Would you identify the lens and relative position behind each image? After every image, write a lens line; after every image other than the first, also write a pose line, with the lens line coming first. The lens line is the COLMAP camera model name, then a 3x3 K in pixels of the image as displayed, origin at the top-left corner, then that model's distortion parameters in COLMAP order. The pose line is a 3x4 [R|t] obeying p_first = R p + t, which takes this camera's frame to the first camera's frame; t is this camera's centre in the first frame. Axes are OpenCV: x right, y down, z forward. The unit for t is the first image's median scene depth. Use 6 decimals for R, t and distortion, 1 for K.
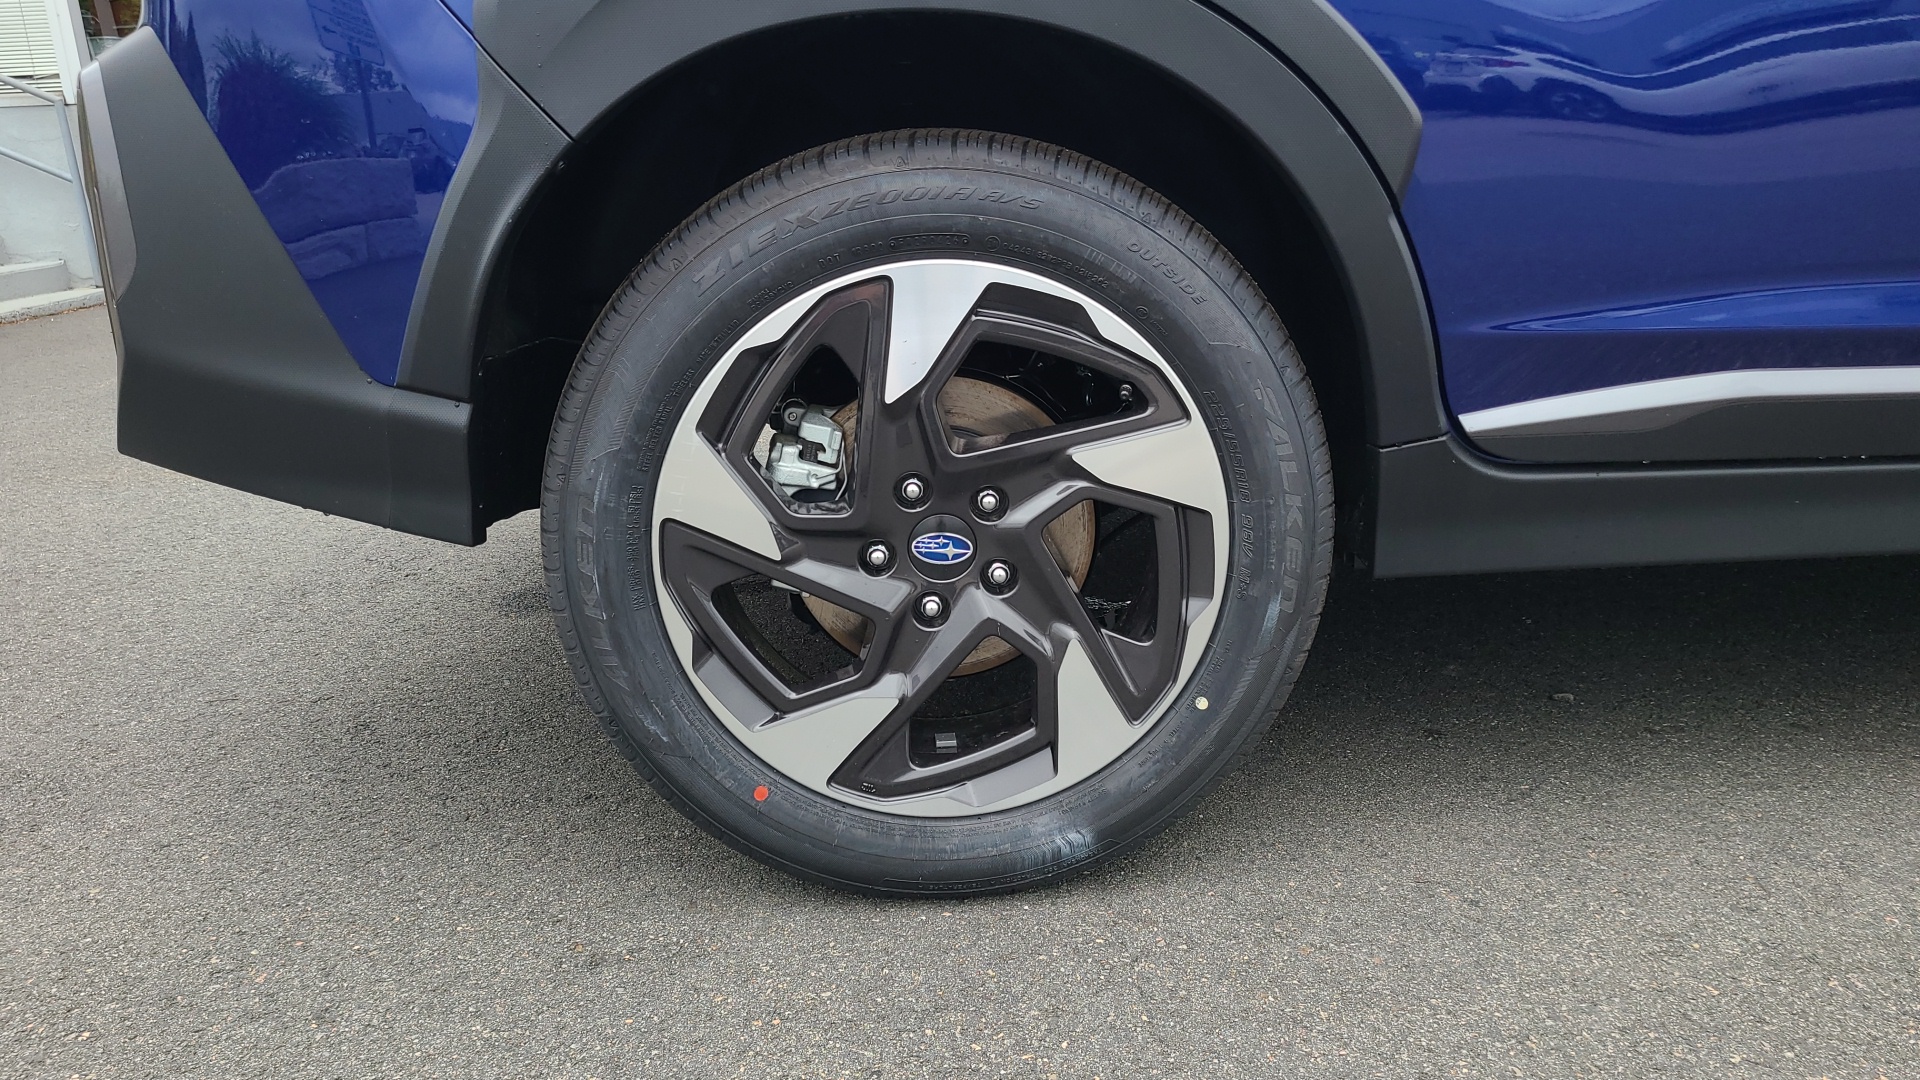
lens RADIAL K [[1445.8, 0, 953.8], [0, 1445.8, 533.7], [0, 0, 1]] dist [0.023864, 0.000087]
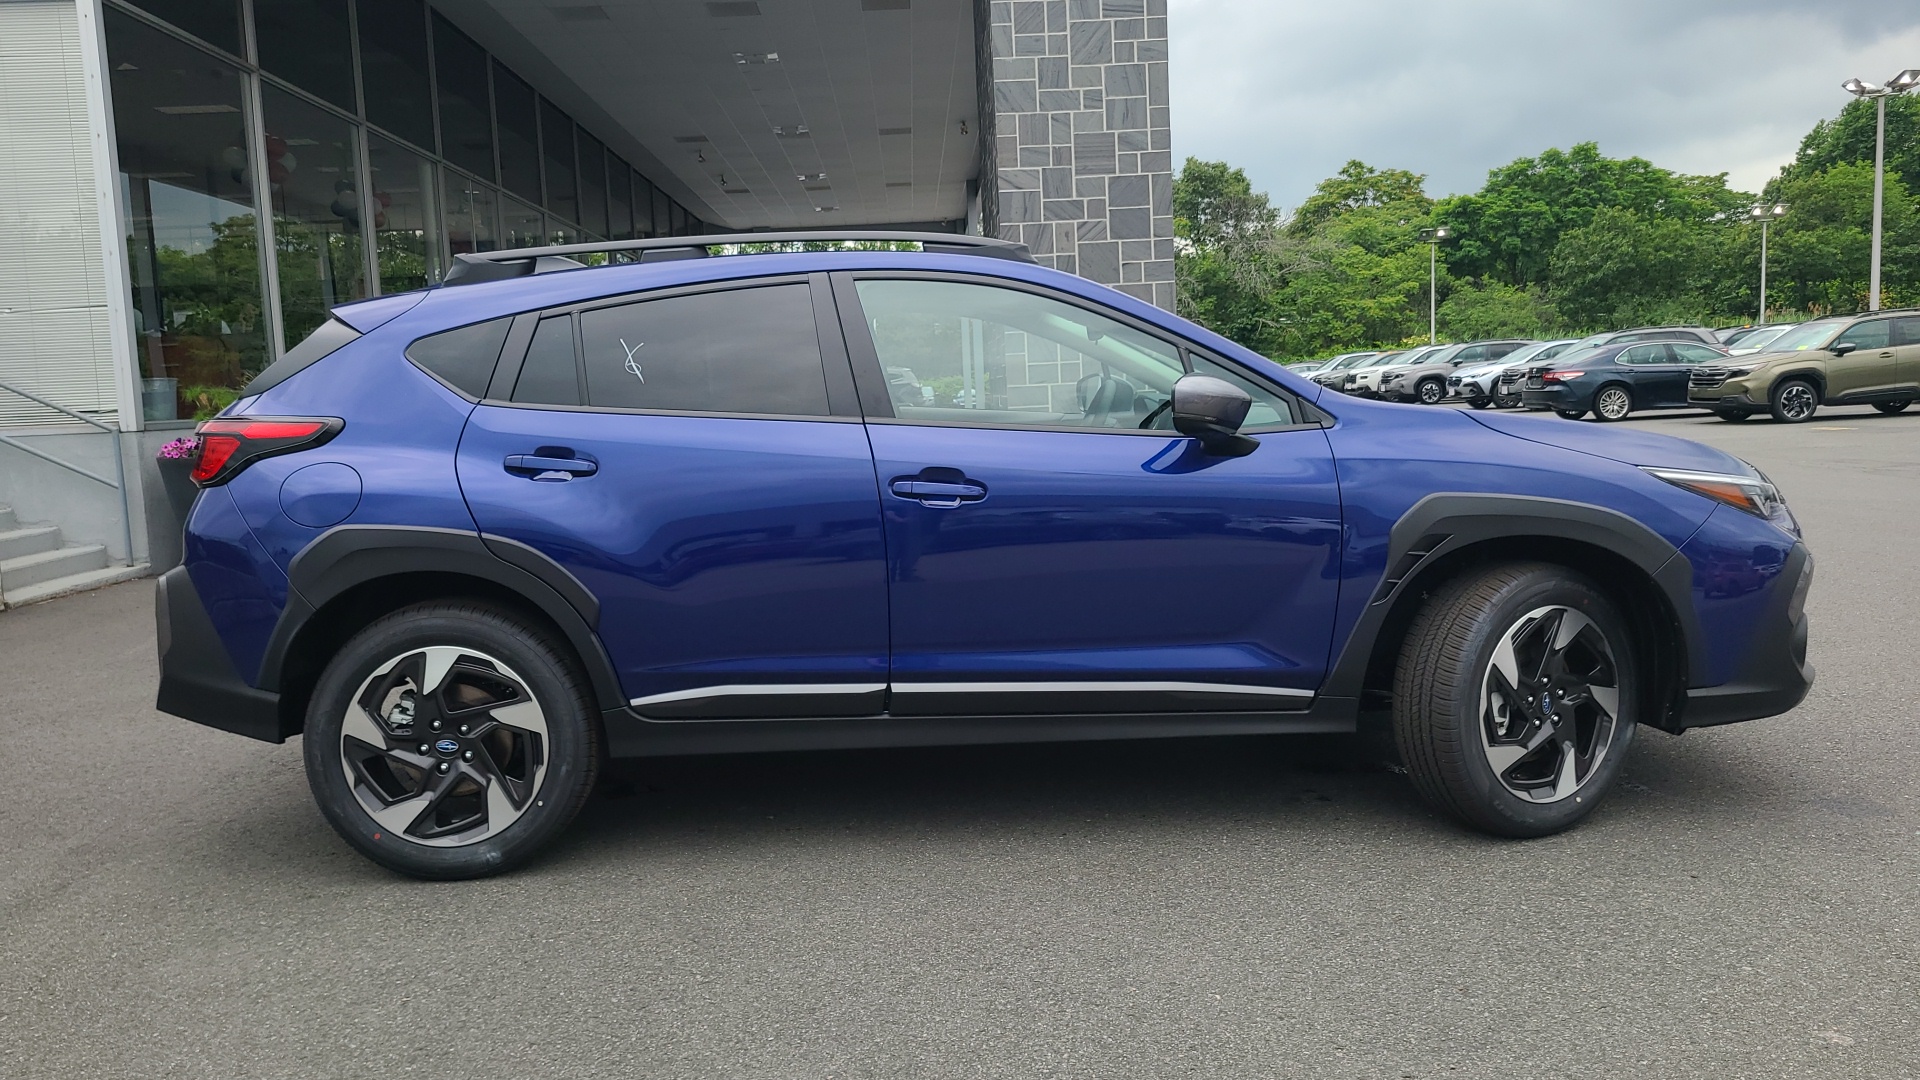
lens RADIAL K [[1450.2, 0, 939.5], [0, 1450.2, 527.8], [0, 0, 1]] dist [0.043175, -0.002172]
pose [[0.999876, 0.008955, -0.012915, 0.977814], [-0.010989, 0.985865, -0.167183, 0.055343], [0.011235, 0.167304, 0.985841, -1.846647]]
